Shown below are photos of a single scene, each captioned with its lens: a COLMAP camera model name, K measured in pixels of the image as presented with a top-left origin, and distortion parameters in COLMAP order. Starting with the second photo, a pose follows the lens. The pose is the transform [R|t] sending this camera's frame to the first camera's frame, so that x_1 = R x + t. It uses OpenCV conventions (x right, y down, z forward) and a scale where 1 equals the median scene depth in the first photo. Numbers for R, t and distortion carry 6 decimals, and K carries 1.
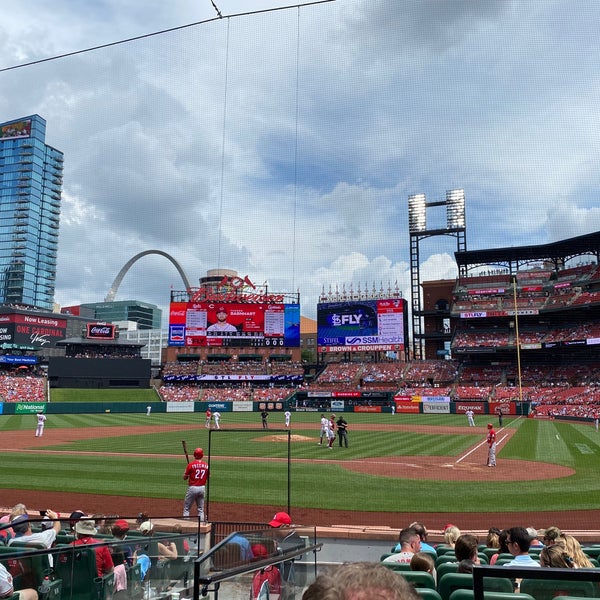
lens RADIAL K [[598.0, 0, 300.2], [0, 598.0, 301.2], [0, 0, 1]] dist [0.036889, 0.000000]
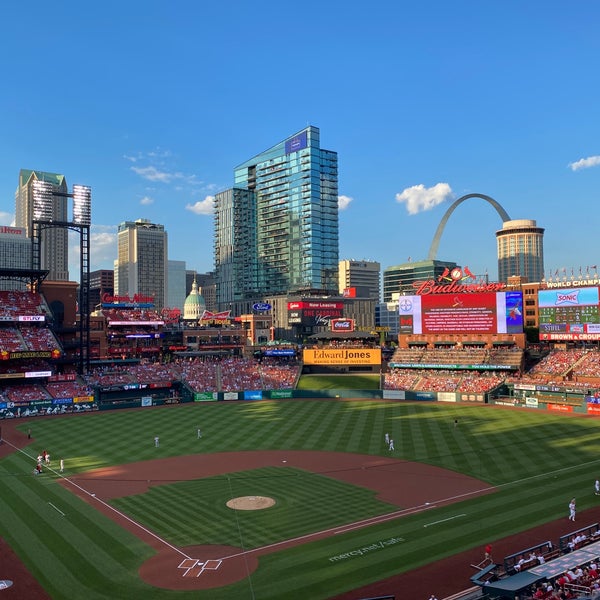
lens RADIAL K [[598.0, 0, 303.7], [0, 598.0, 300.2], [0, 0, 1]] dist [0.036889, 0.000000]
pose [[0.845336, -0.043067, -0.532497, 0.232929], [0.100613, 0.991743, 0.079513, -0.098603], [0.524676, -0.120791, 0.842689, -0.046968]]
